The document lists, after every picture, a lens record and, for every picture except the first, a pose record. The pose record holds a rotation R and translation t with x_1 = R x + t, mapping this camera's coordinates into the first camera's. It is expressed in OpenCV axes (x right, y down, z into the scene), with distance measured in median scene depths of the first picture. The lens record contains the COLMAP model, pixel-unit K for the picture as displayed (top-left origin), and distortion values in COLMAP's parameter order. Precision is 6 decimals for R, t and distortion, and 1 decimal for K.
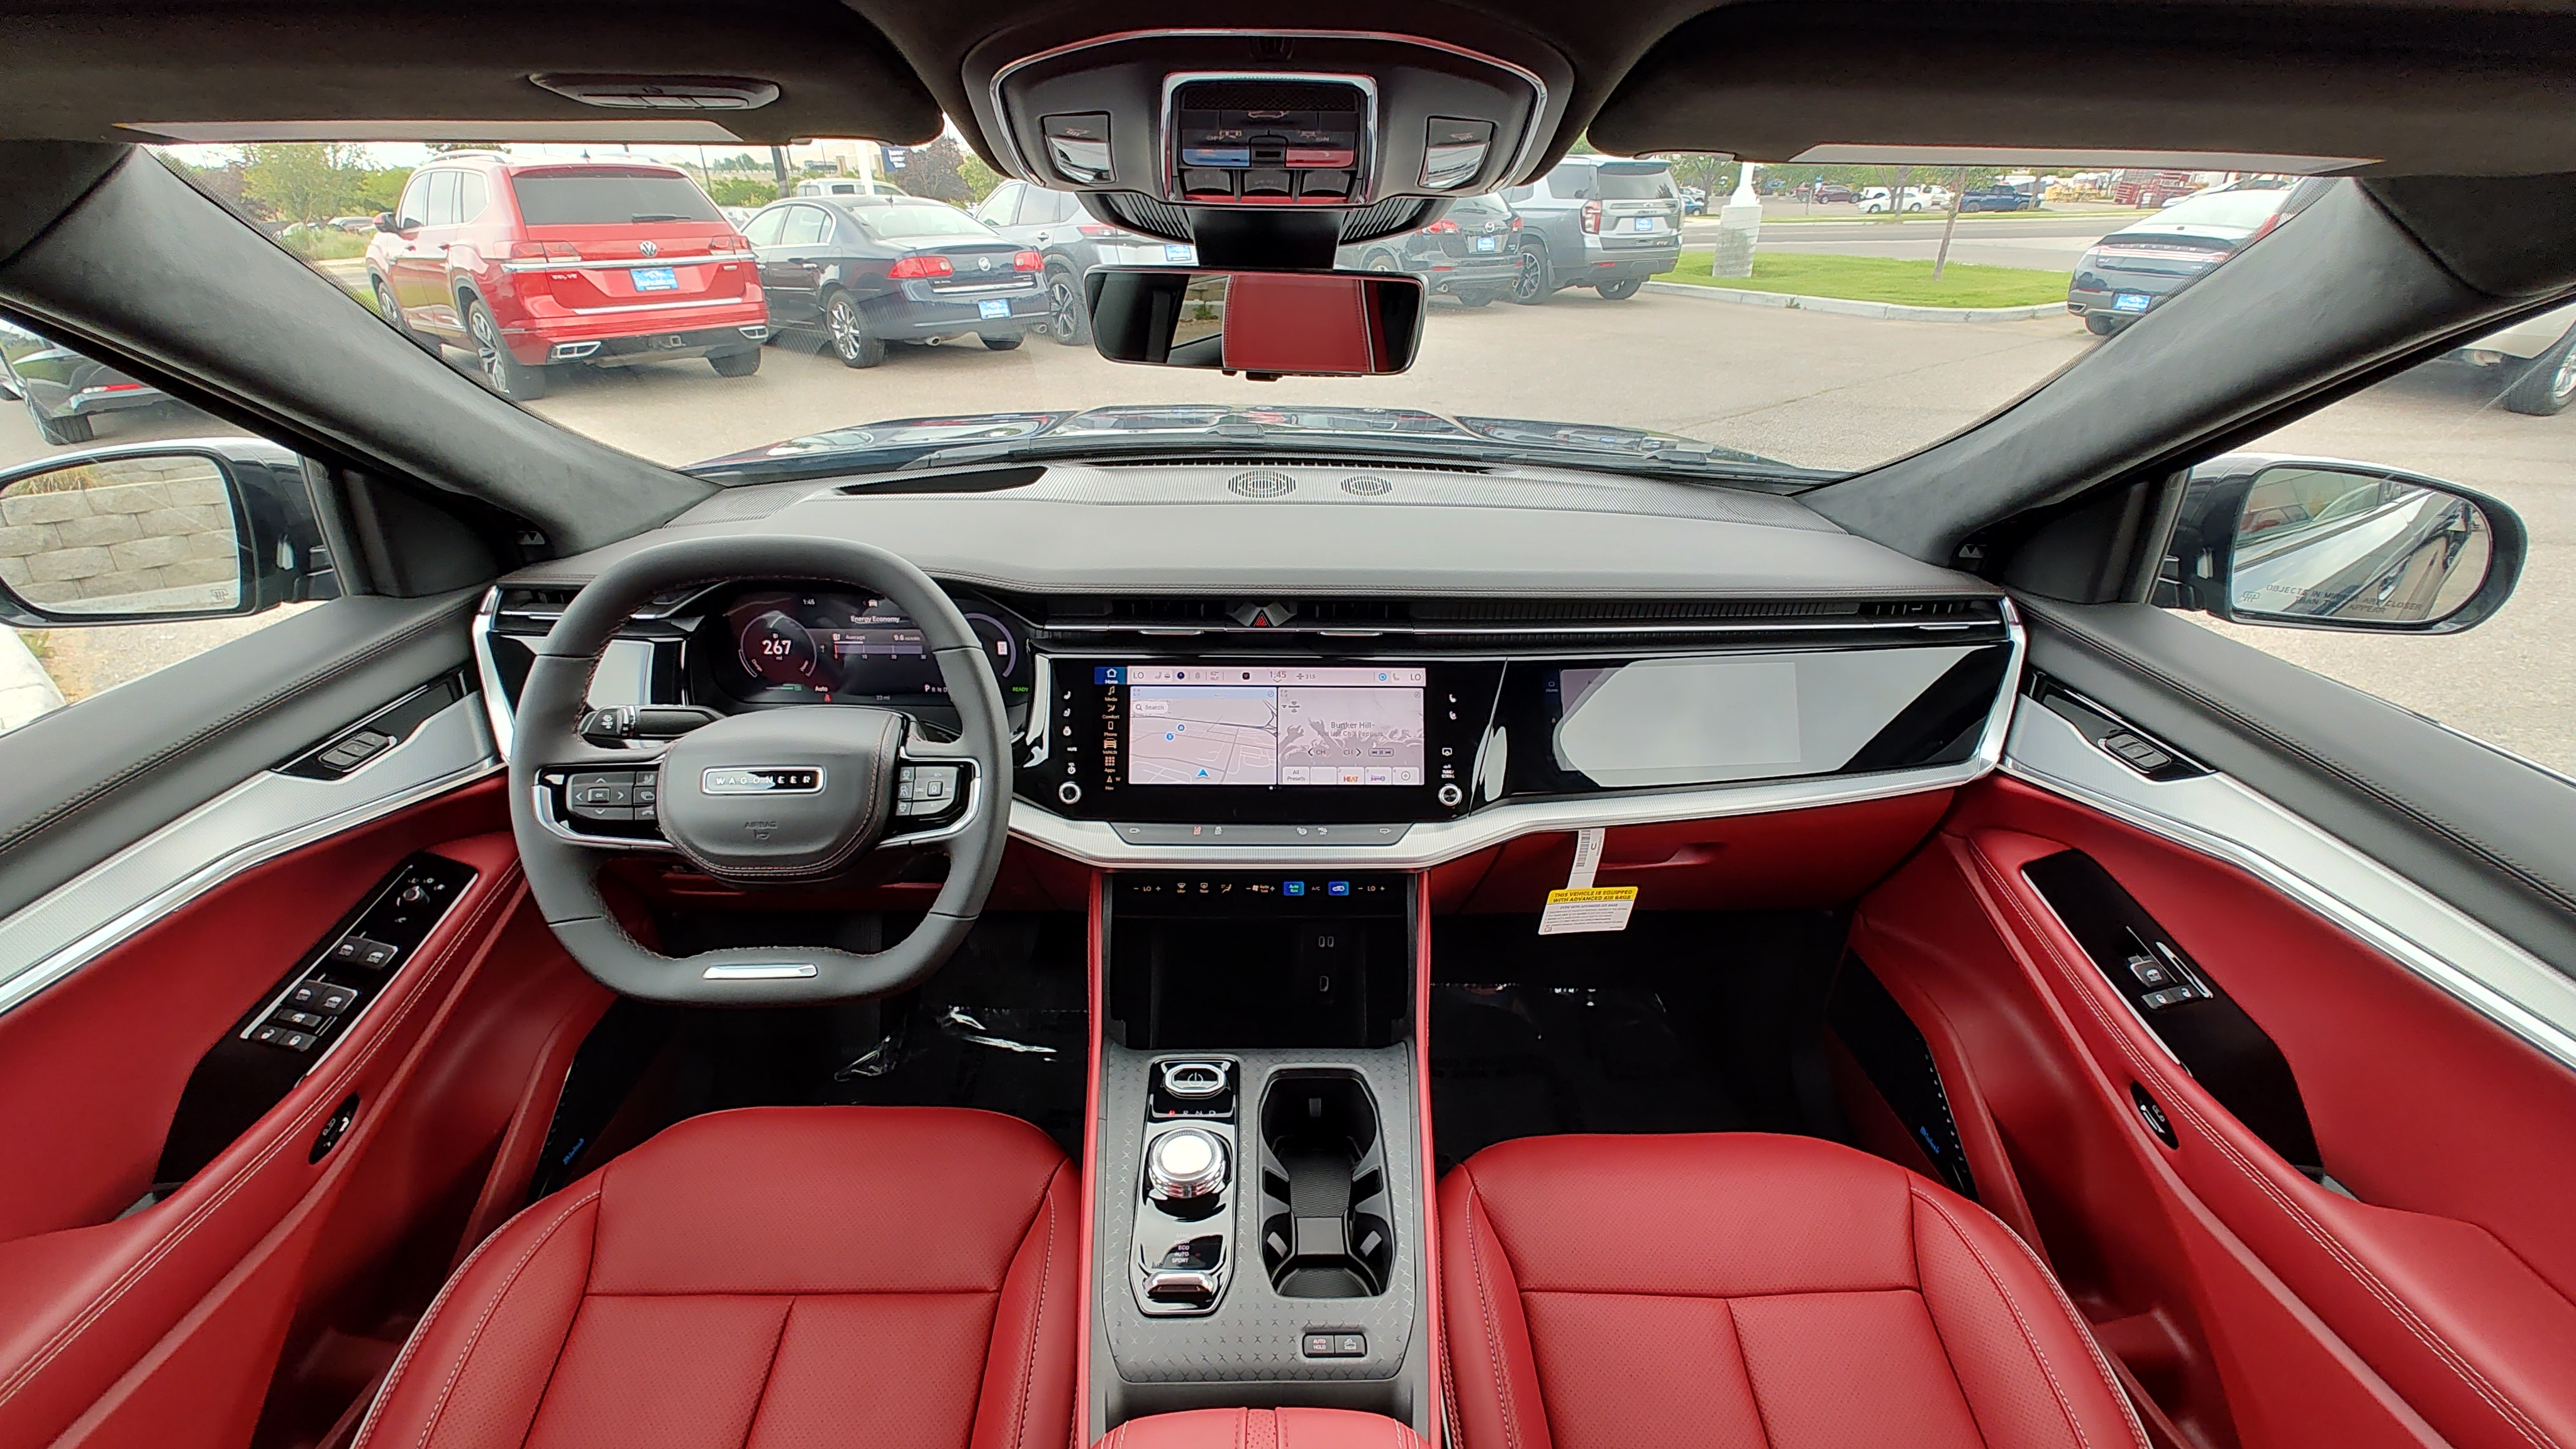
lens RADIAL K [[1107.6, 0, 1309.4], [0, 1107.6, 721.5], [0, 0, 1]] dist [0.004977, -0.000138]
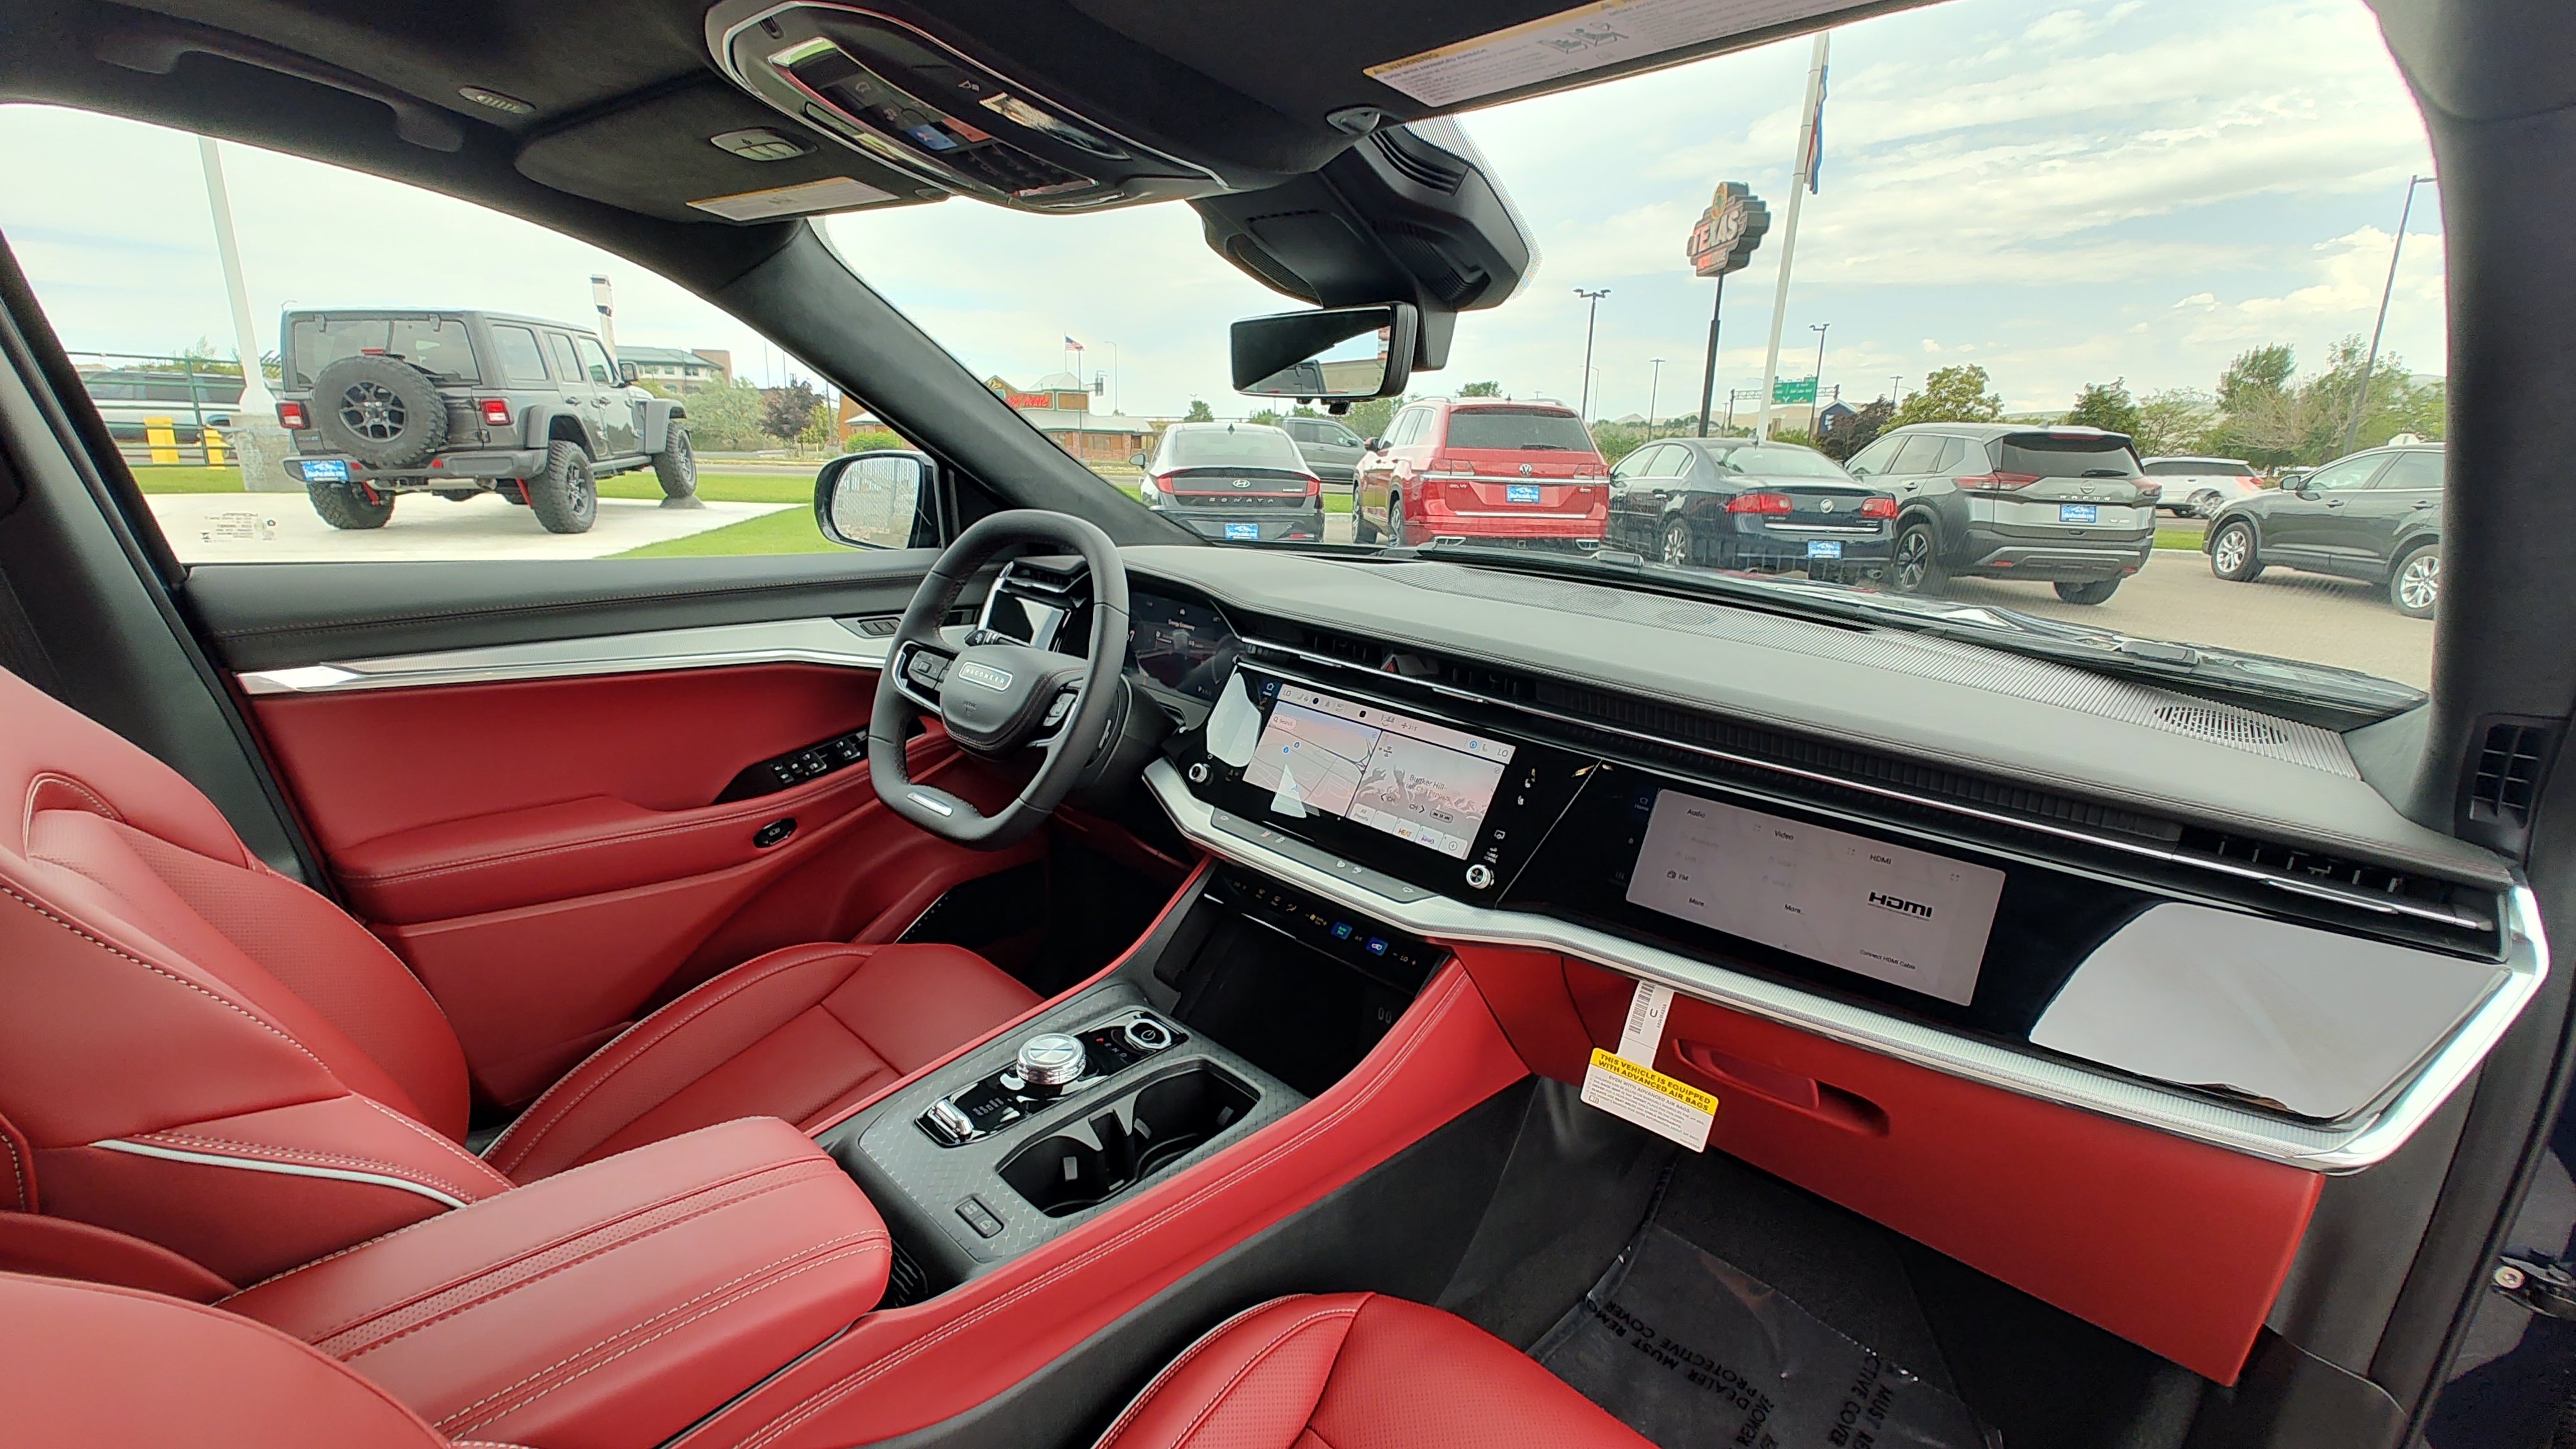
lens RADIAL K [[1107.6, 0, 1298.7], [0, 1107.6, 742.0], [0, 0, 1]] dist [0.004977, -0.000138]
pose [[0.711468, 0.212229, -0.669905, 0.554465], [-0.338327, 0.938995, -0.061840, 0.062775], [0.615913, 0.270644, 0.739867, 0.182673]]
